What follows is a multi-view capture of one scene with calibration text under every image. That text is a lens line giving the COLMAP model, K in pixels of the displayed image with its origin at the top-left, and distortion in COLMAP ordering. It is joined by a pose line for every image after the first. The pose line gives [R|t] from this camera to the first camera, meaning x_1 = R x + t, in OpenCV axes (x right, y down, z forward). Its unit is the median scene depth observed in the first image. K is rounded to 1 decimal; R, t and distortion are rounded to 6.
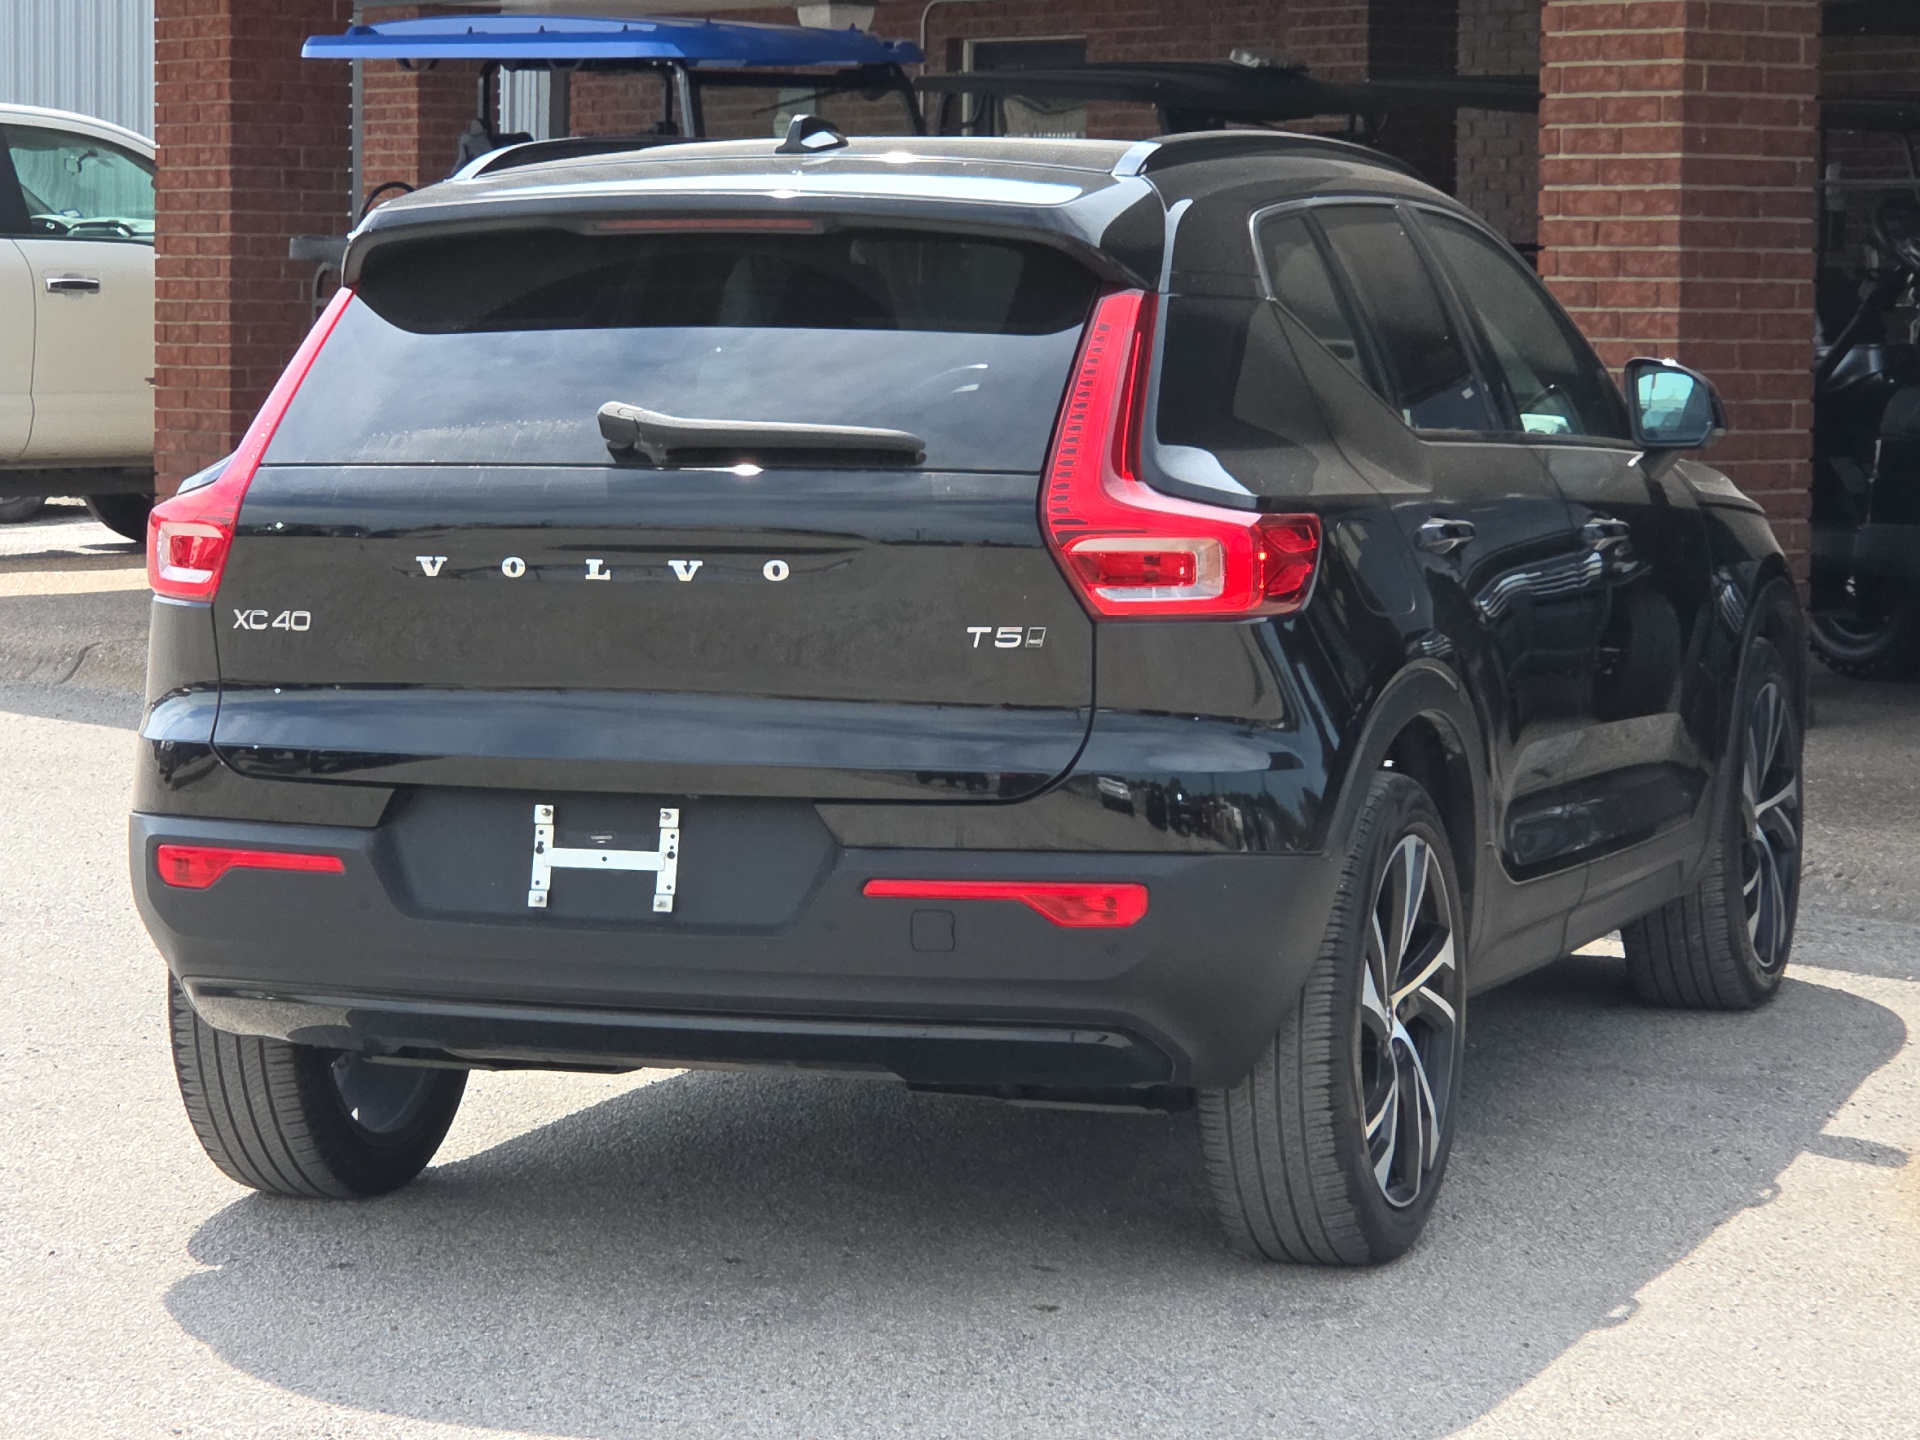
lens RADIAL K [[5476.6, 0, 960.0], [0, 5476.6, 720.0], [0, 0, 1]] dist [-0.856742, 11.545161]
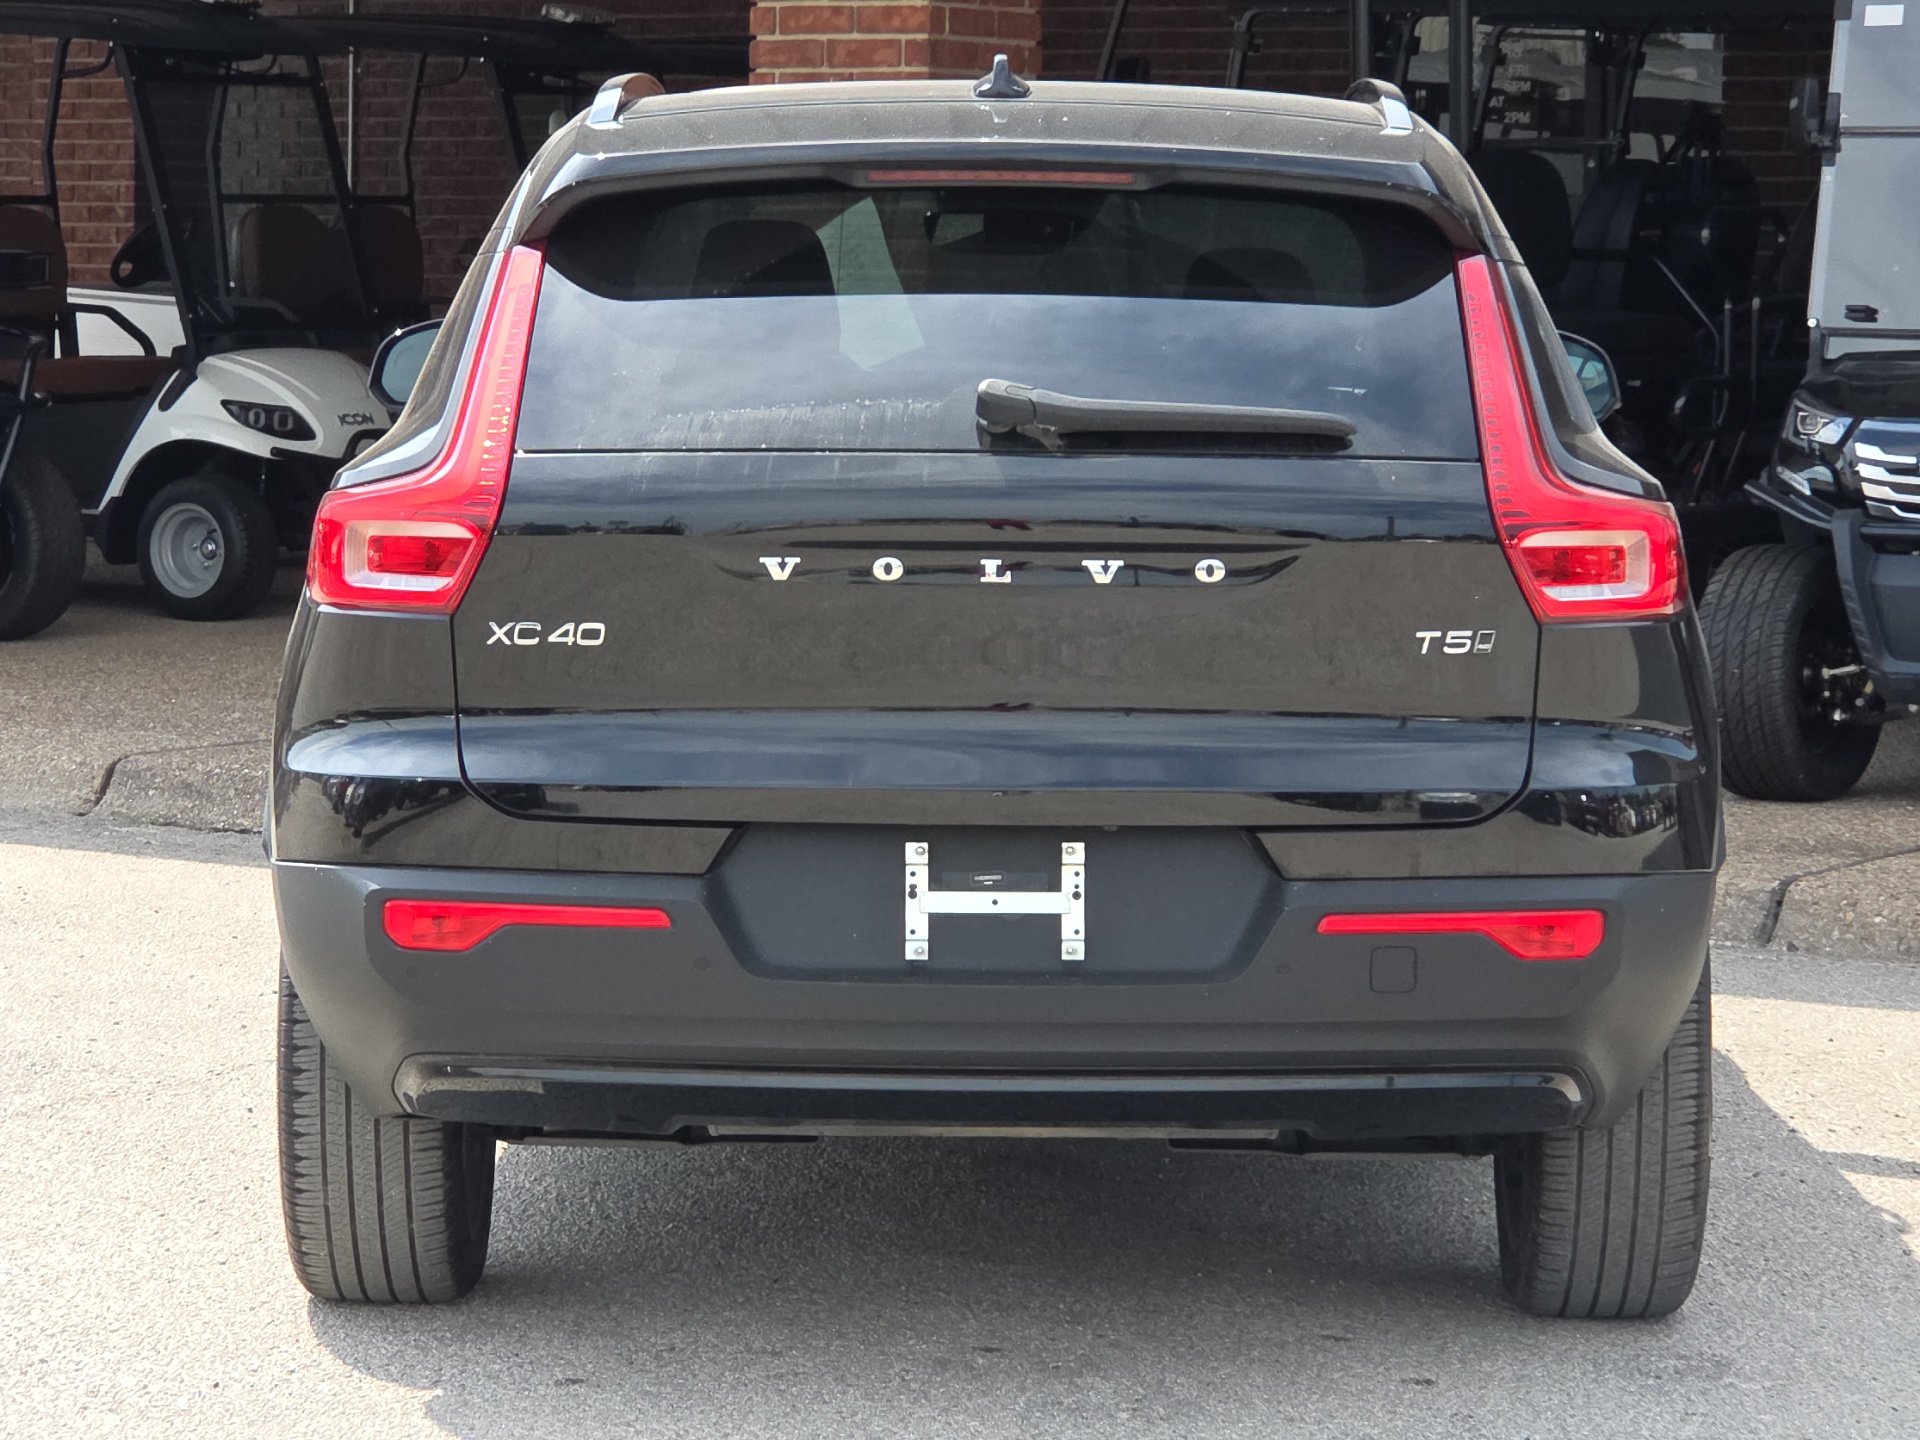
lens RADIAL K [[5708.9, 0, 960.0], [0, 5708.9, 720.0], [0, 0, 1]] dist [-0.706193, 9.754321]
pose [[0.948384, -0.020536, 0.316459, -0.350899], [0.018978, 0.999788, 0.008005, -0.010871], [-0.316556, -0.001586, 0.948573, 0.132040]]
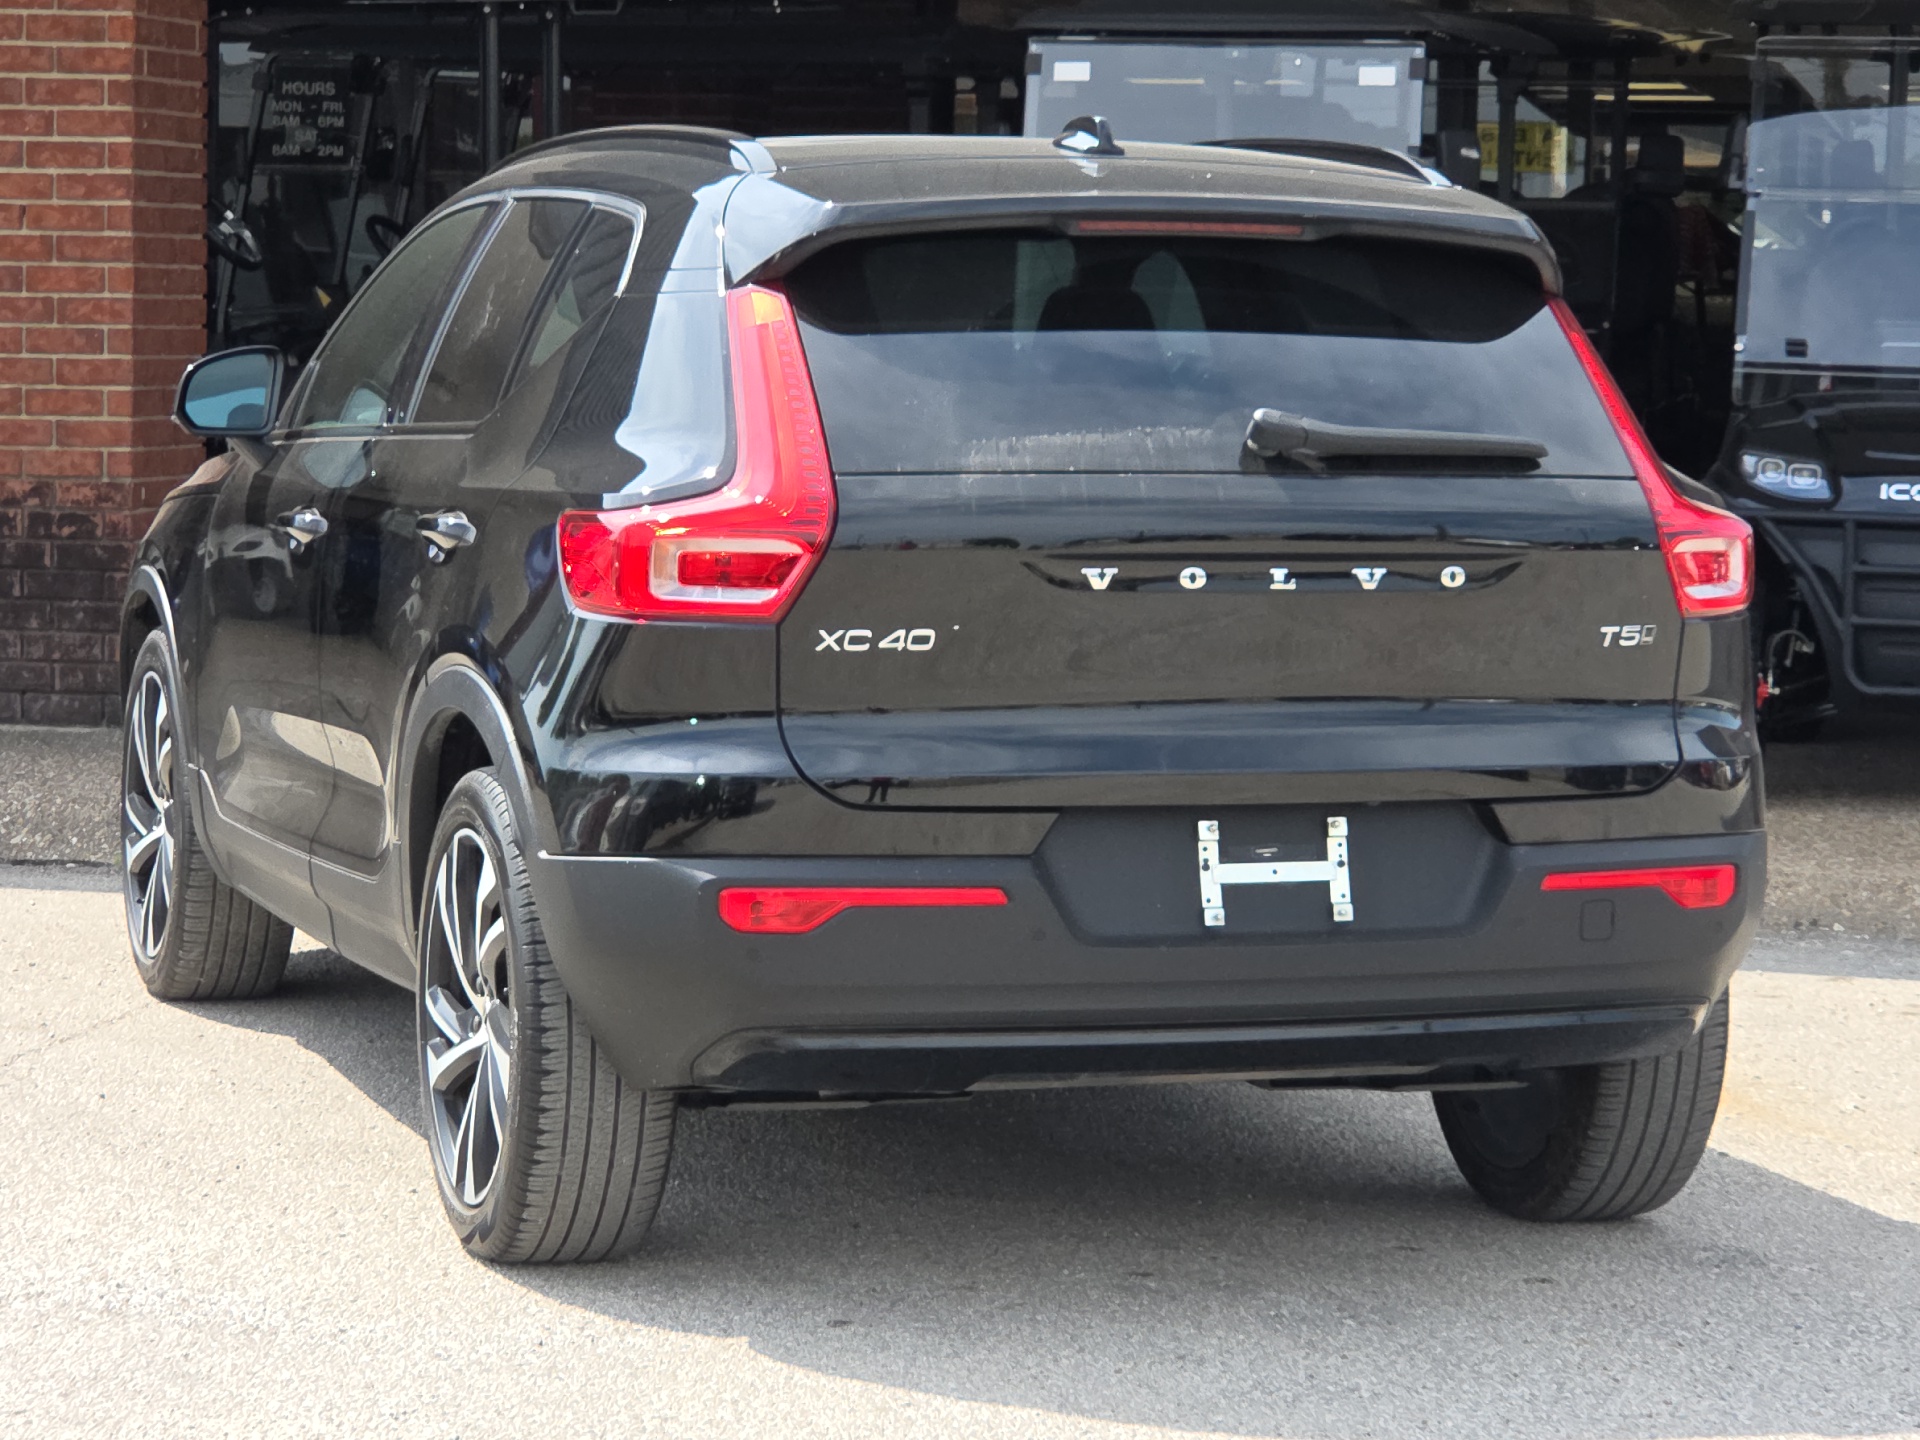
lens RADIAL K [[5336.3, 0, 966.2], [0, 5336.3, 692.5], [0, 0, 1]] dist [-0.477385, 6.081151]
pose [[0.797810, -0.036028, 0.601831, -0.673245], [0.034687, 0.999302, 0.013840, -0.021766], [-0.601910, 0.009834, 0.798504, 0.257485]]
